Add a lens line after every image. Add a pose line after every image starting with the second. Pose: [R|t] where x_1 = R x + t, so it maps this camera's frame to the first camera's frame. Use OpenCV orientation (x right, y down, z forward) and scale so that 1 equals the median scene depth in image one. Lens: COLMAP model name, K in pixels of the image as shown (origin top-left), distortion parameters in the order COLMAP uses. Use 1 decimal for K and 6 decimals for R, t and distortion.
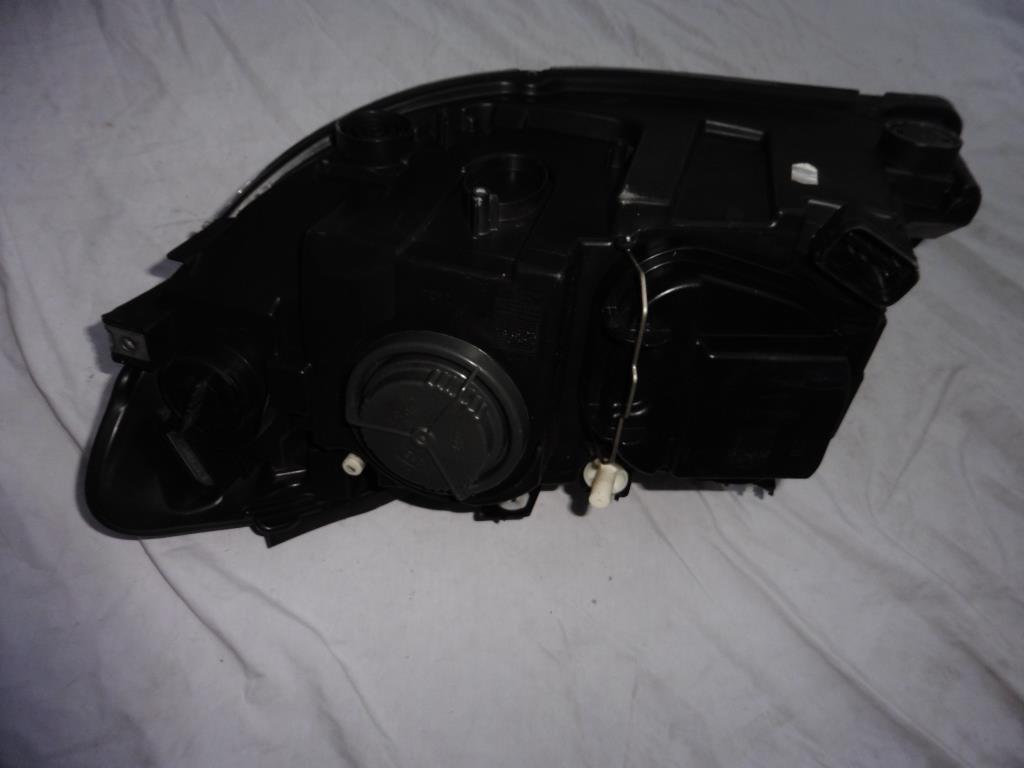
lens RADIAL K [[768.8, 0, 512.0], [0, 768.8, 384.0], [0, 0, 1]] dist [-0.127927, 0.137934]
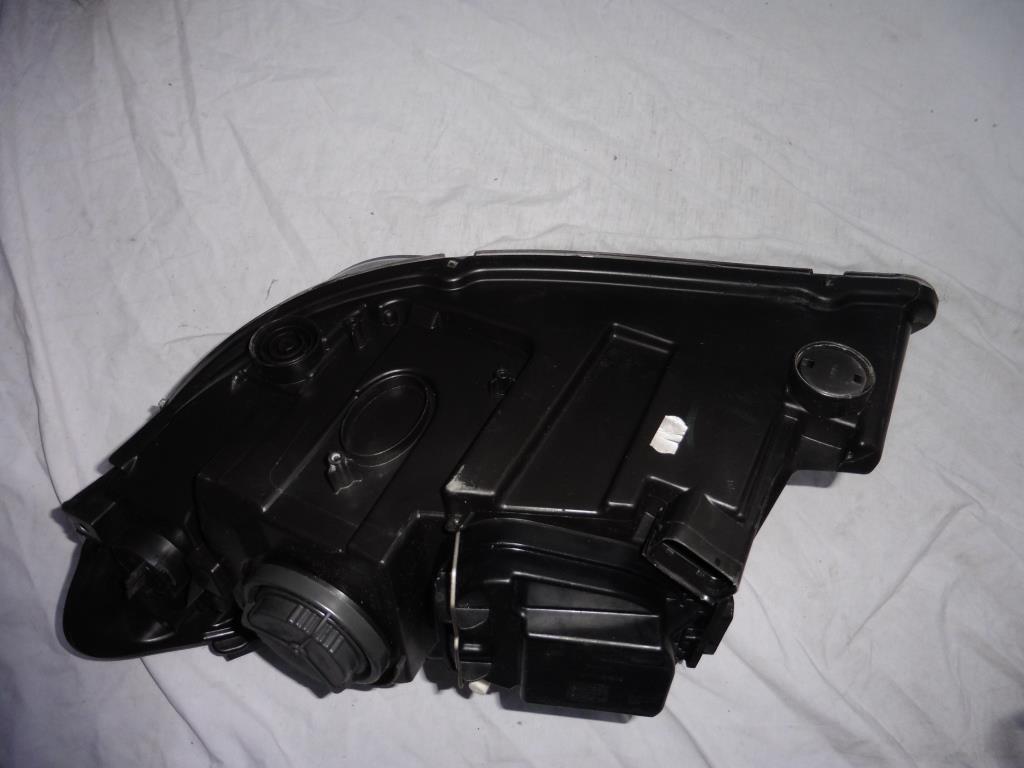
lens RADIAL K [[739.7, 0, 515.6], [0, 739.7, 372.1], [0, 0, 1]] dist [-0.061598, 0.037494]
pose [[0.977806, 0.068640, -0.197952, 0.264039], [-0.042010, 0.989857, 0.135717, -0.339340], [0.205259, -0.124389, 0.970771, 0.034219]]
